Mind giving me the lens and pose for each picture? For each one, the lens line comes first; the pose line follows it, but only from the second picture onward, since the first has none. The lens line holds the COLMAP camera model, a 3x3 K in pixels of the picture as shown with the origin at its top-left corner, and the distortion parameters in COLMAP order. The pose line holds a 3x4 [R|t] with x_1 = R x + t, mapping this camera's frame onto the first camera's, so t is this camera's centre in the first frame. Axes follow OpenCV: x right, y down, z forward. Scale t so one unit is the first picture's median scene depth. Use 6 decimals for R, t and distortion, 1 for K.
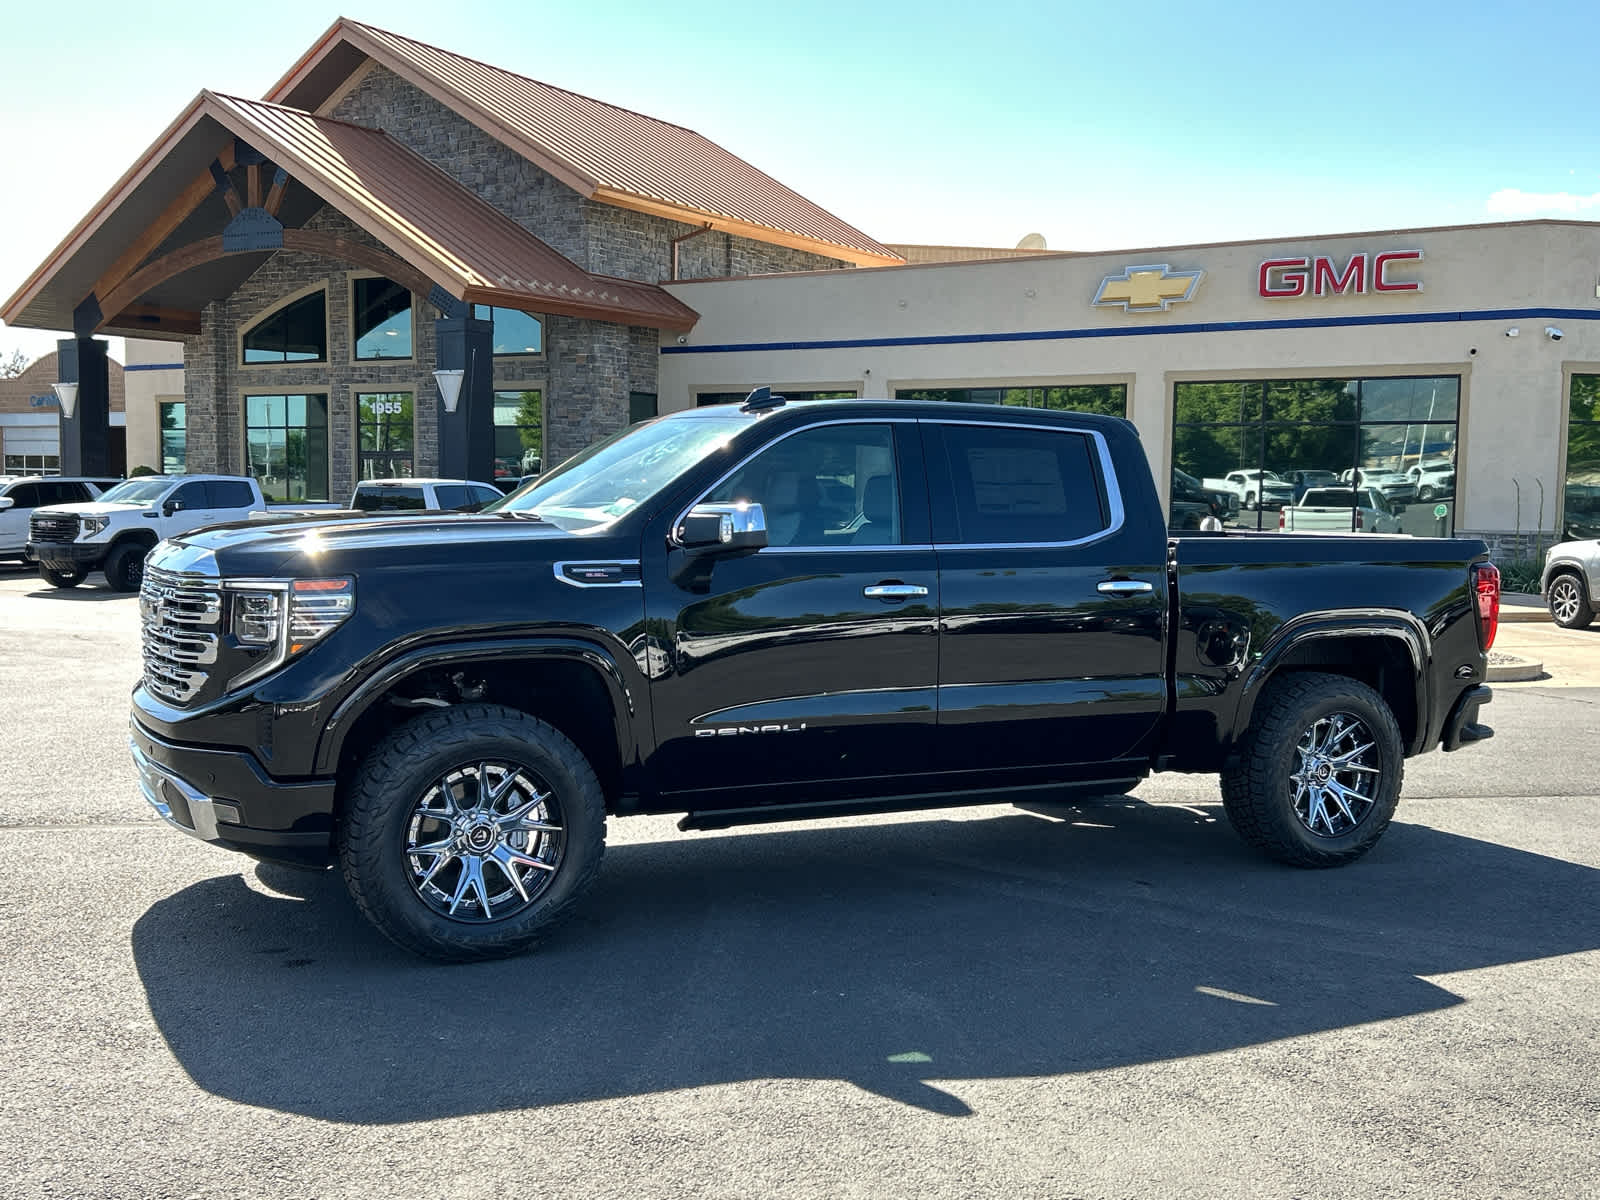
lens RADIAL K [[1615.3, 0, 800.0], [0, 1615.3, 600.0], [0, 0, 1]] dist [0.178902, -0.429952]
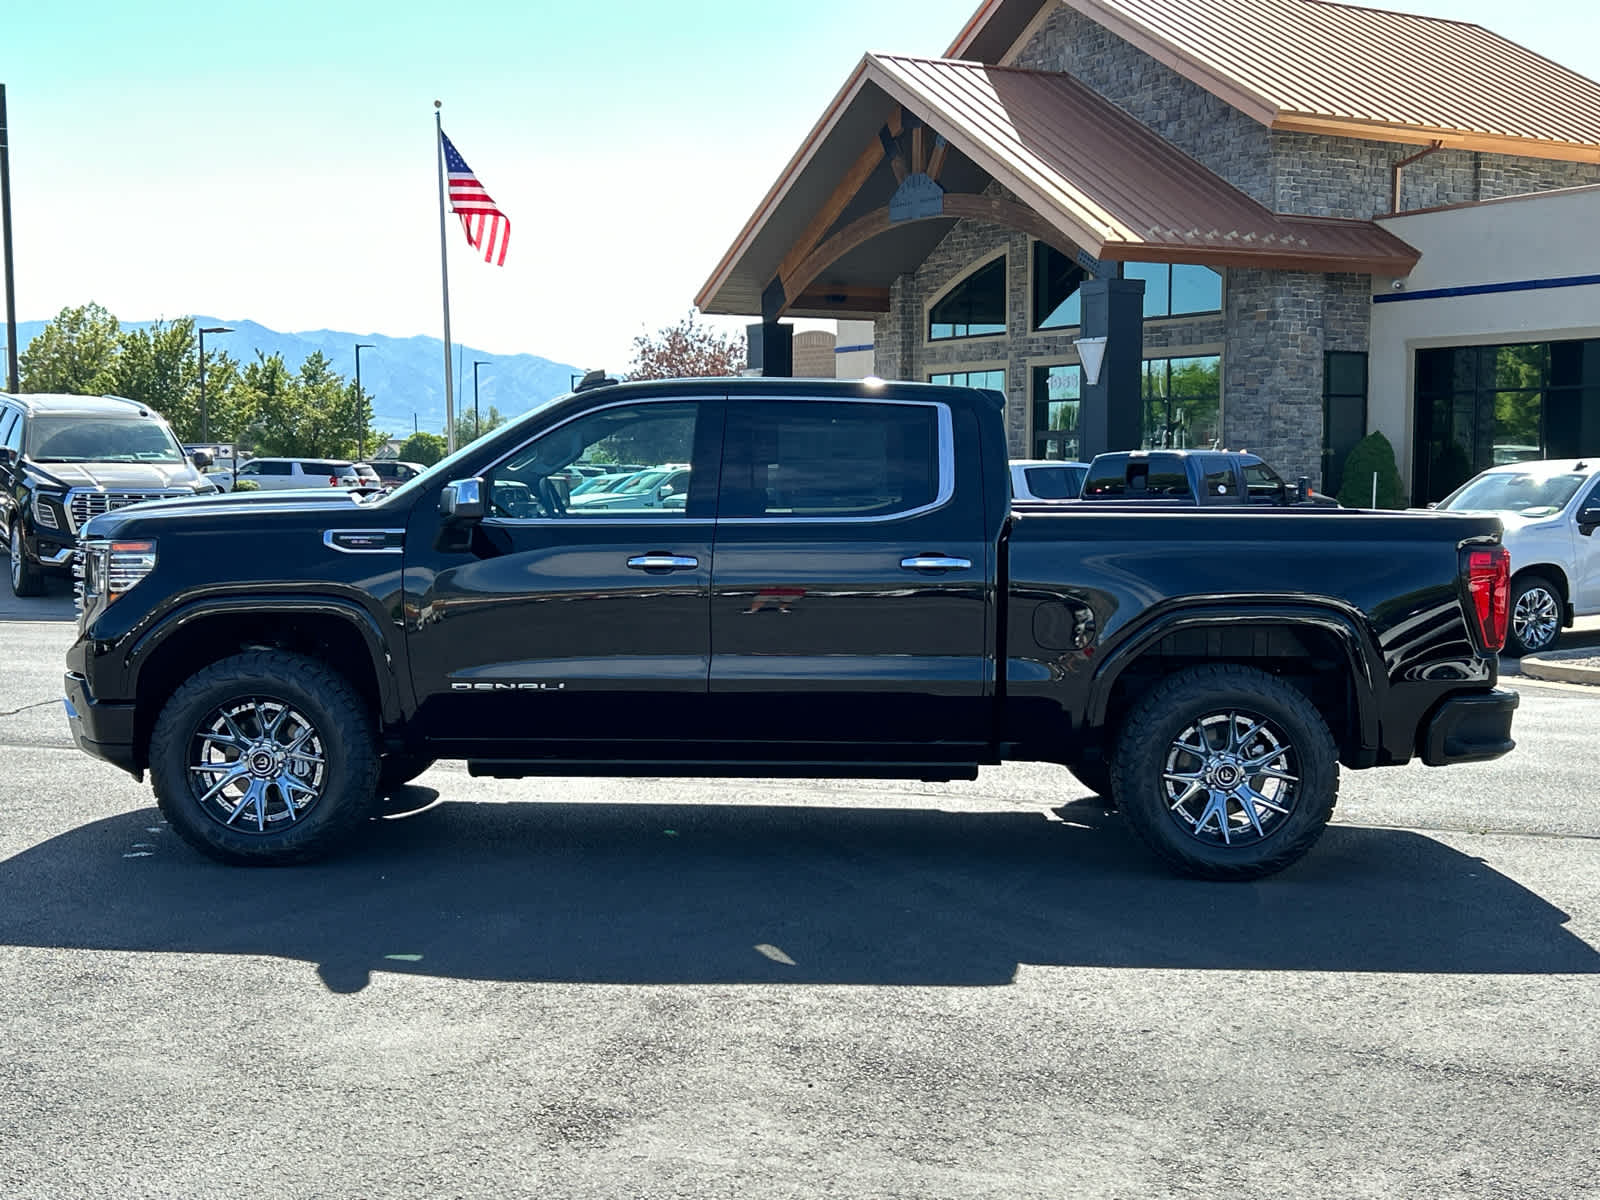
lens RADIAL K [[1931.9, 0, 800.0], [0, 1931.9, 600.0], [0, 0, 1]] dist [0.153189, -0.428959]
pose [[0.887537, 0.021040, -0.460257, 0.121239], [-0.022281, 0.999748, 0.002738, 0.002300], [0.460198, 0.007825, 0.887782, -0.011345]]
